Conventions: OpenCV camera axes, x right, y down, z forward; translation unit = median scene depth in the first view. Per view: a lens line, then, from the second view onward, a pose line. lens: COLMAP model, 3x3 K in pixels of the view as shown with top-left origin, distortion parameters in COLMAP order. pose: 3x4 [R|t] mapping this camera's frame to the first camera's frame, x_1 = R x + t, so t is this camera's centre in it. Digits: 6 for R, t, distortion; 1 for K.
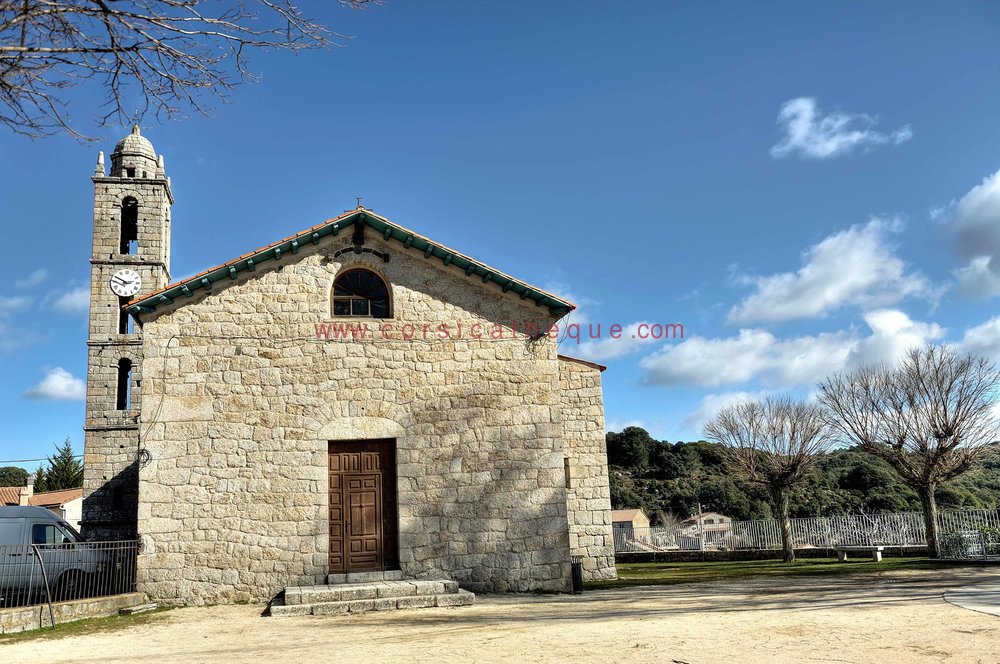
lens RADIAL K [[941.8, 0, 500.0], [0, 941.8, 332.0], [0, 0, 1]] dist [0.014599, 0.003591]
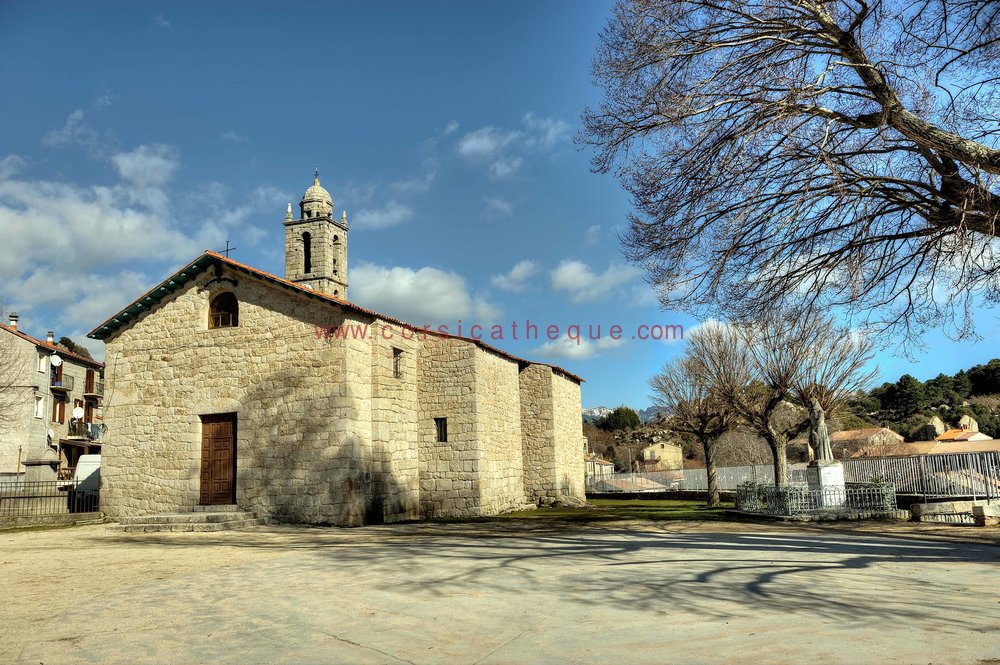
lens RADIAL K [[826.6, 0, 500.0], [0, 826.6, 332.5], [0, 0, 1]] dist [0.011487, -0.000522]
pose [[0.839690, -0.071415, -0.538350, 0.882137], [0.103793, 0.994146, 0.030011, -0.001818], [0.533055, -0.081077, 0.842187, 0.172349]]
